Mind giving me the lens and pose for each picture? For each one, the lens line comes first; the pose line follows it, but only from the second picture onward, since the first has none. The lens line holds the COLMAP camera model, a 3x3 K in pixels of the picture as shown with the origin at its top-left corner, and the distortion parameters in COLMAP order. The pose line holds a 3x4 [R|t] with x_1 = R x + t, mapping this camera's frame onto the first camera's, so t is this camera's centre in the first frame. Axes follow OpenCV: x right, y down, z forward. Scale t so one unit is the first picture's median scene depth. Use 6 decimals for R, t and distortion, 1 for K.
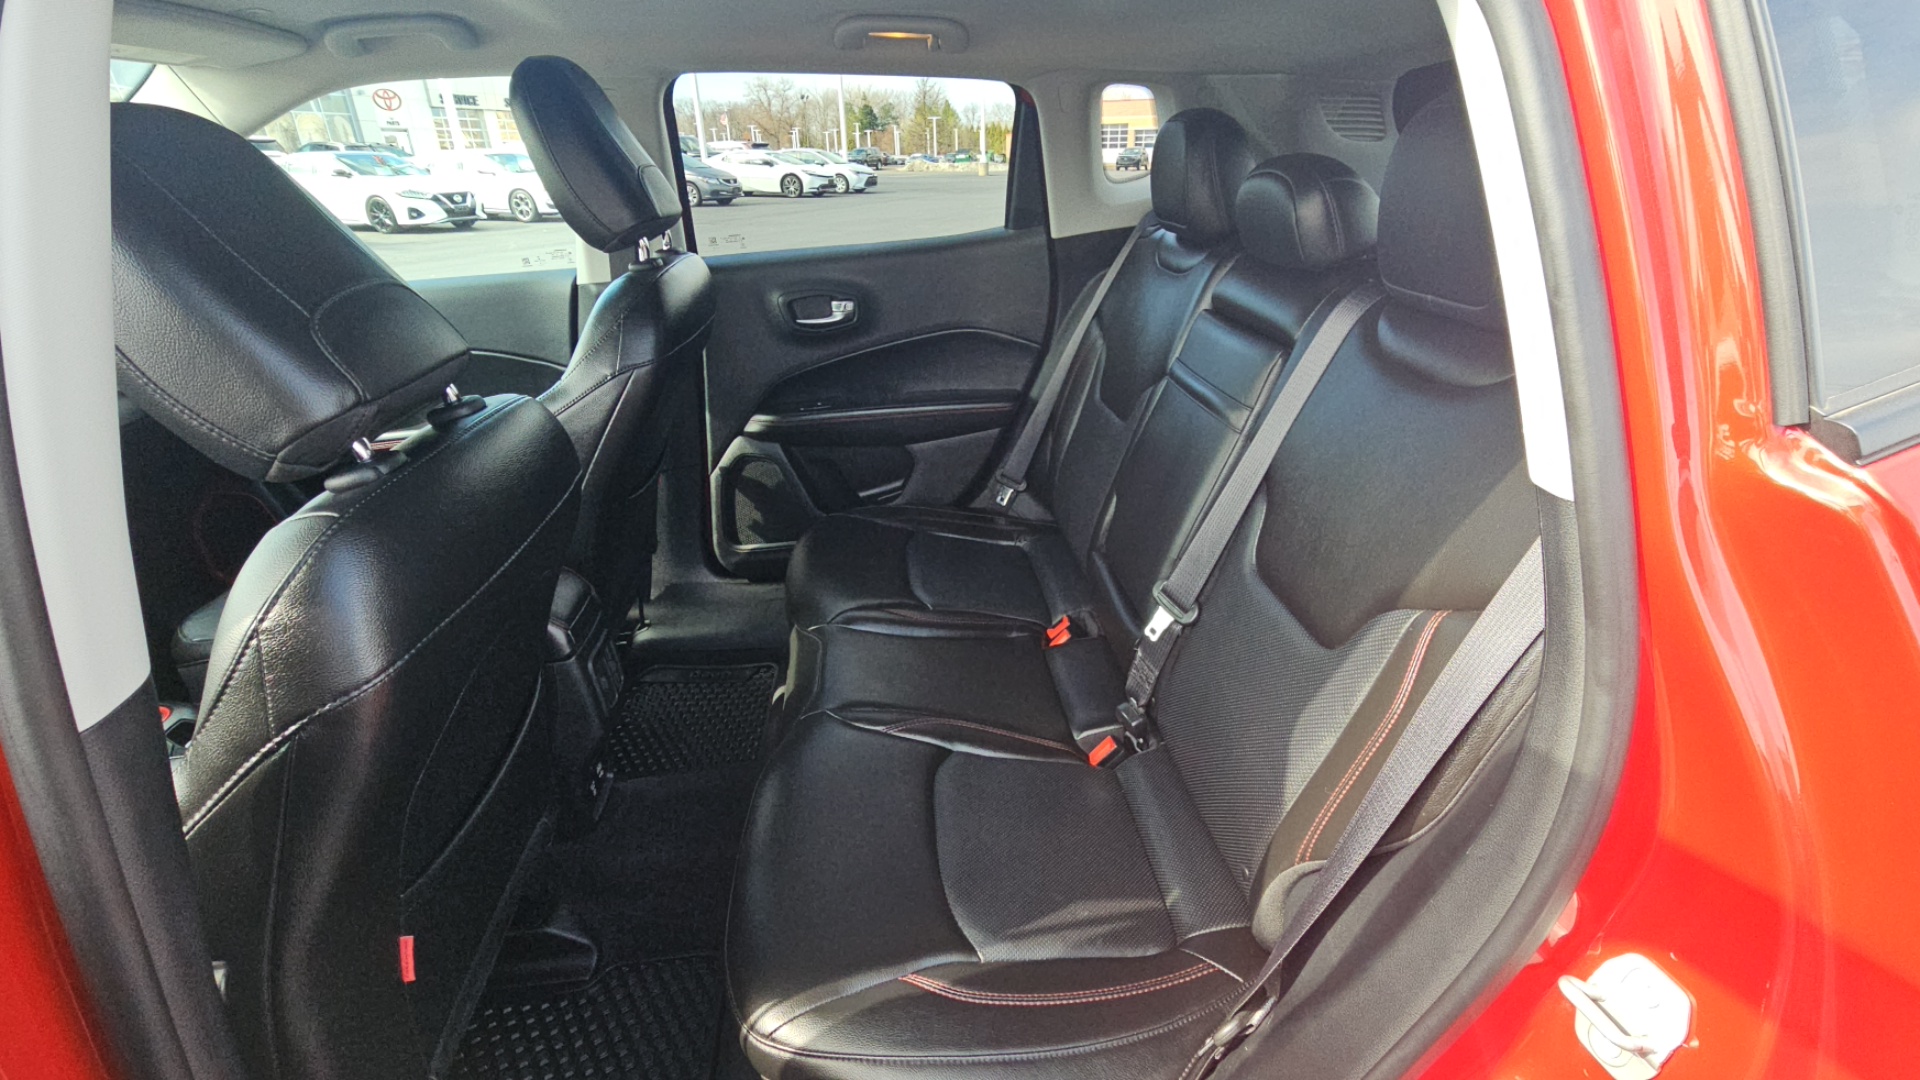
lens RADIAL K [[856.7, 0, 981.0], [0, 856.7, 546.1], [0, 0, 1]] dist [0.003056, -0.001496]
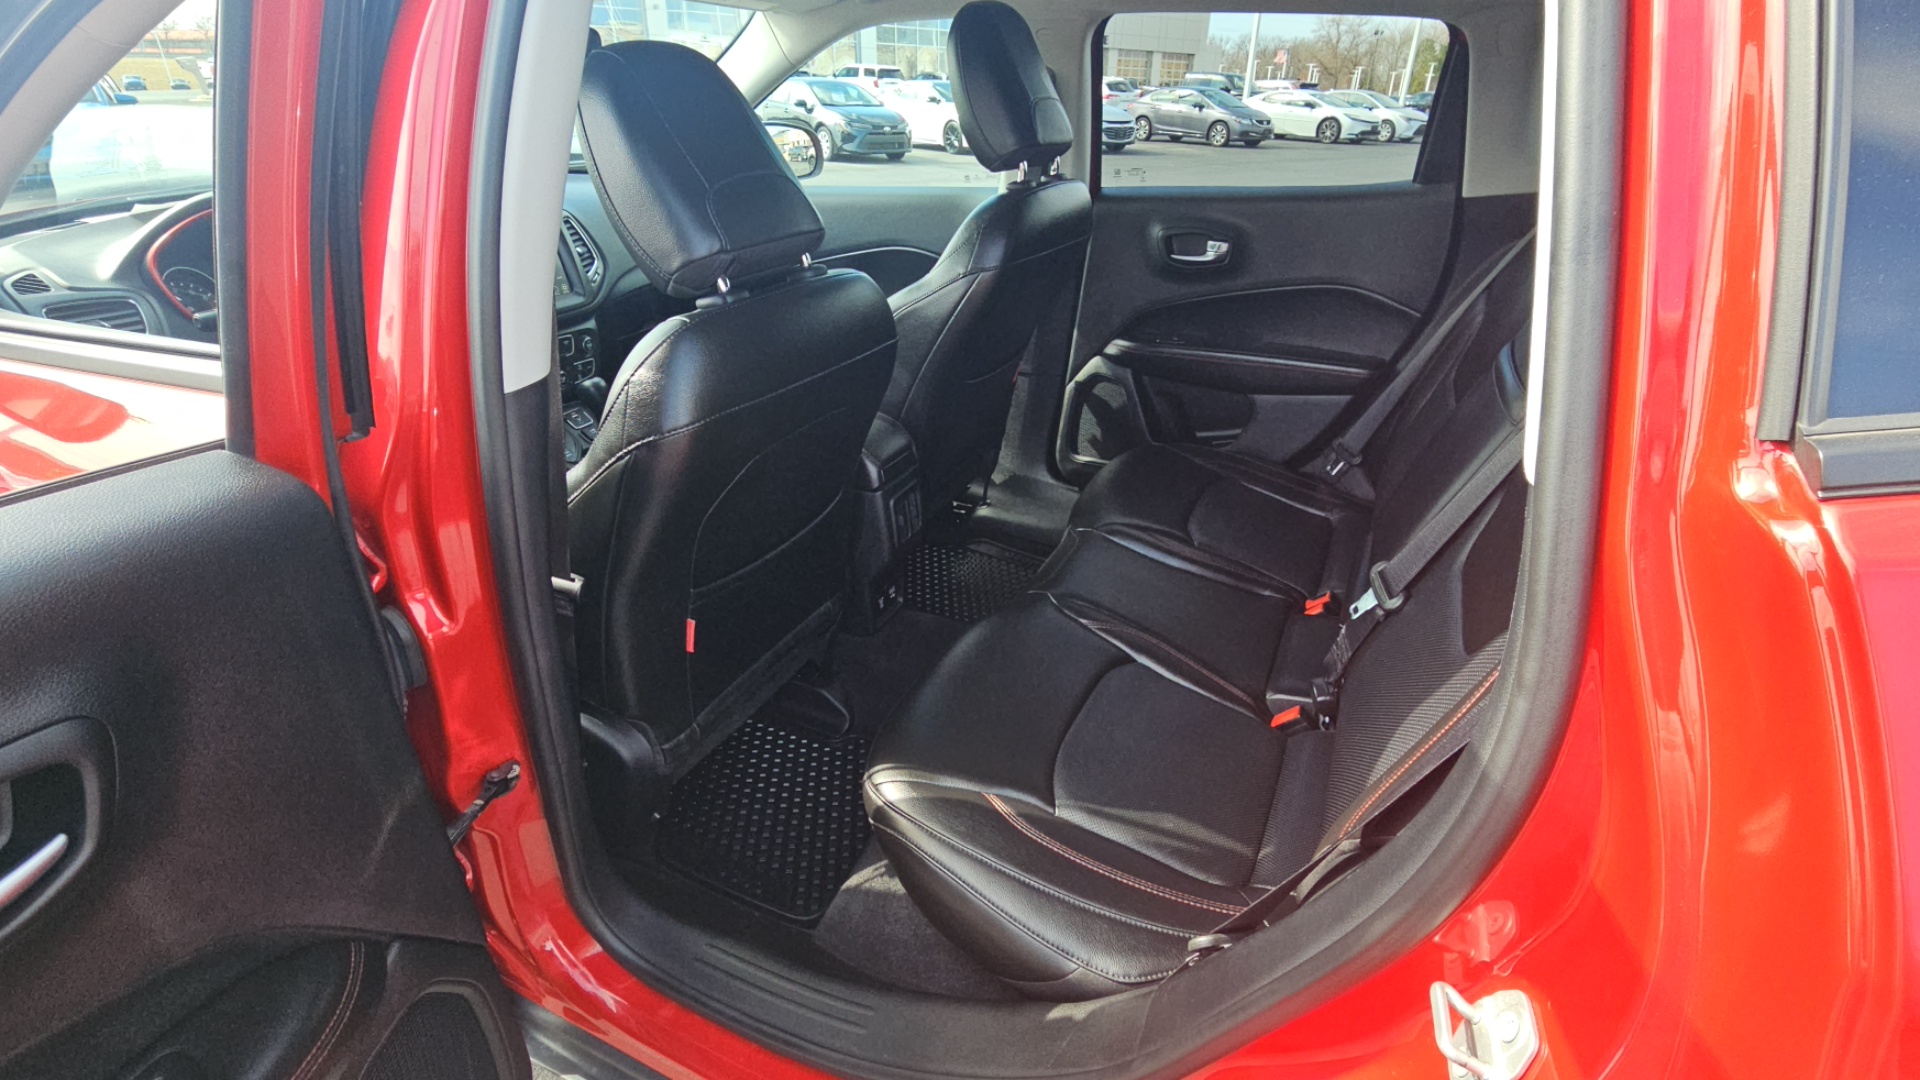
lens RADIAL K [[856.7, 0, 981.0], [0, 856.7, 546.1], [0, 0, 1]] dist [0.003056, -0.001496]
pose [[0.846397, 0.274184, -0.456548, 0.185174], [-0.247735, 0.961589, 0.118213, 0.014844], [0.471423, 0.013048, 0.881811, -0.035113]]
